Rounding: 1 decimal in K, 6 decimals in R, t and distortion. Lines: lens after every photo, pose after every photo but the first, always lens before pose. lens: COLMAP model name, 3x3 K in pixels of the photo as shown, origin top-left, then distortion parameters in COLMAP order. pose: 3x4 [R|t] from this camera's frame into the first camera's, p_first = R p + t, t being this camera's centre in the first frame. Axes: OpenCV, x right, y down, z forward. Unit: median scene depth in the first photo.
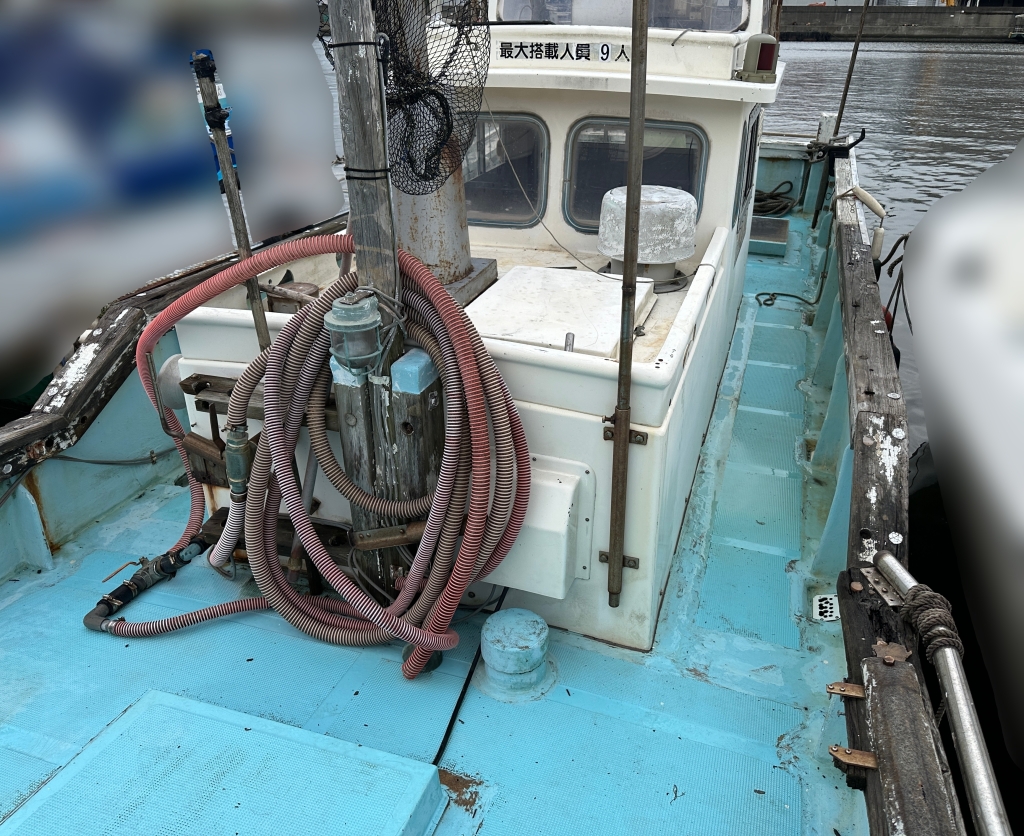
lens RADIAL K [[790.6, 0, 545.9], [0, 790.6, 417.5], [0, 0, 1]] dist [0.068263, -0.085556]
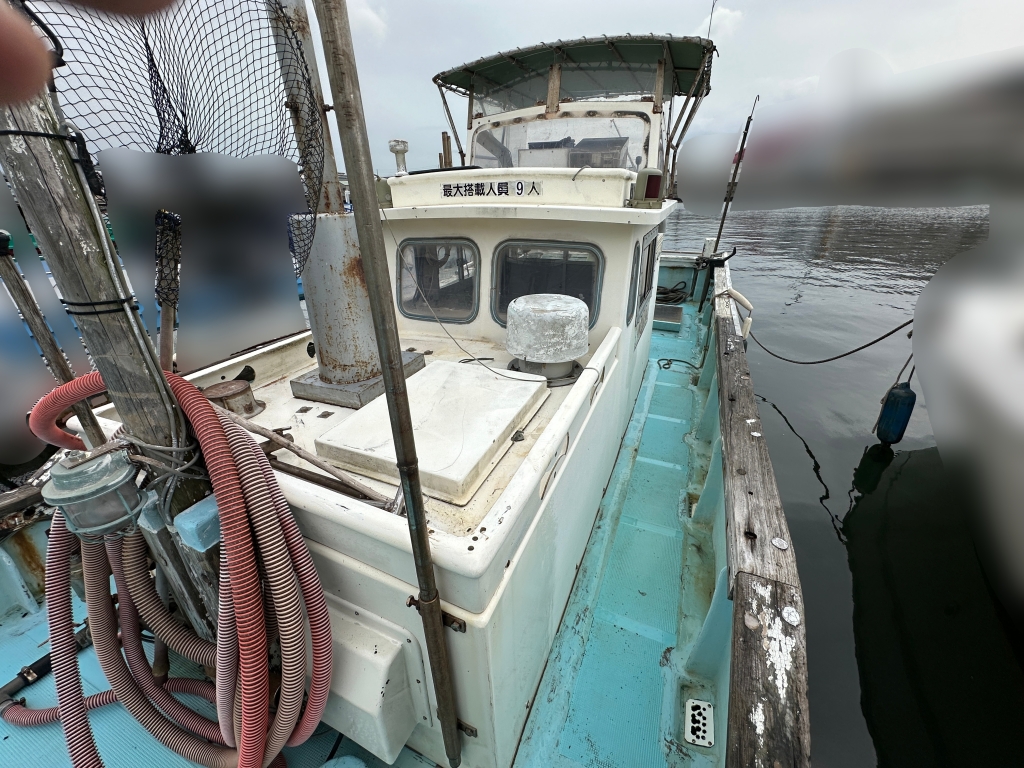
lens RADIAL K [[412.2, 0, 510.7], [0, 412.2, 383.2], [0, 0, 1]] dist [-0.008899, 0.003251]
pose [[0.993391, 0.021283, -0.112787, 0.160432], [-0.025528, 0.999014, -0.036333, -0.151661], [0.111902, 0.038972, 0.992955, 0.434360]]
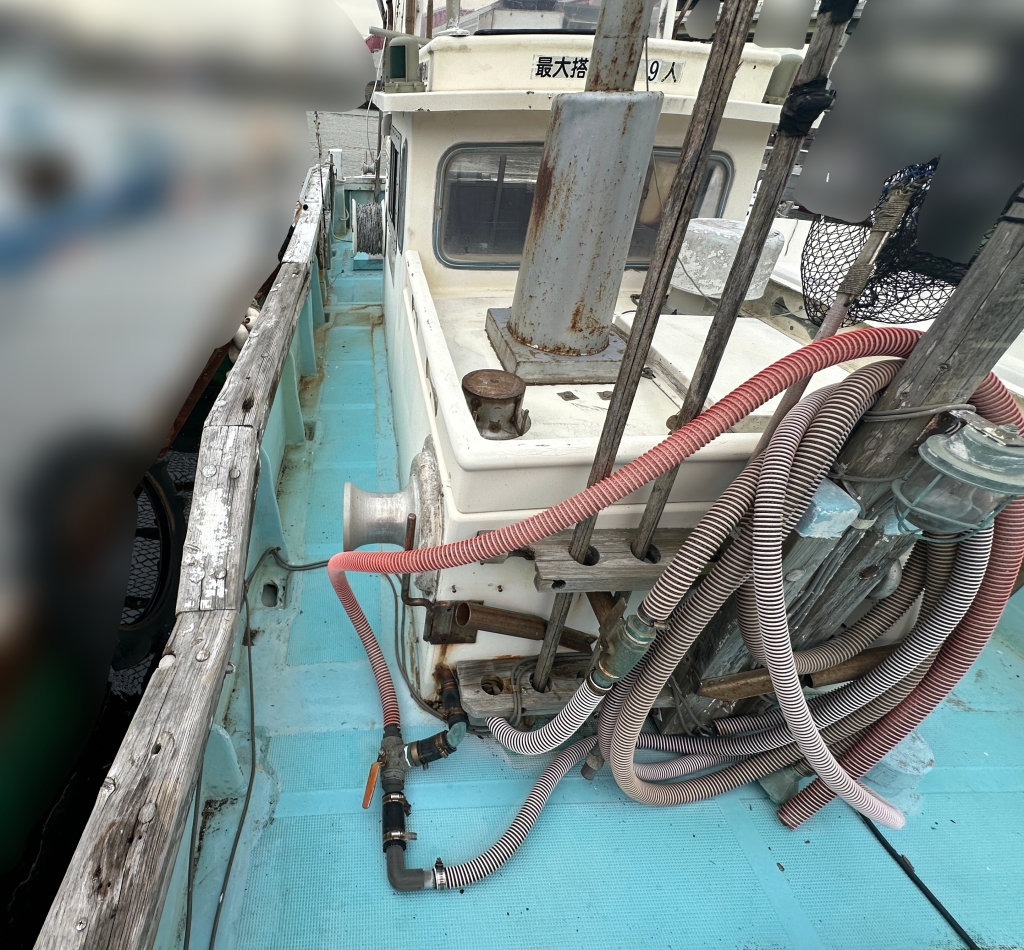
lens RADIAL K [[512.0, 0, 389.4], [0, 512.0, 474.5], [0, 0, 1]] dist [-0.002556, 0.000694]
pose [[0.943334, -0.183366, 0.276583, -0.550207], [0.131647, 0.971865, 0.195314, -0.177322], [-0.304616, -0.147835, 0.940933, 0.529210]]
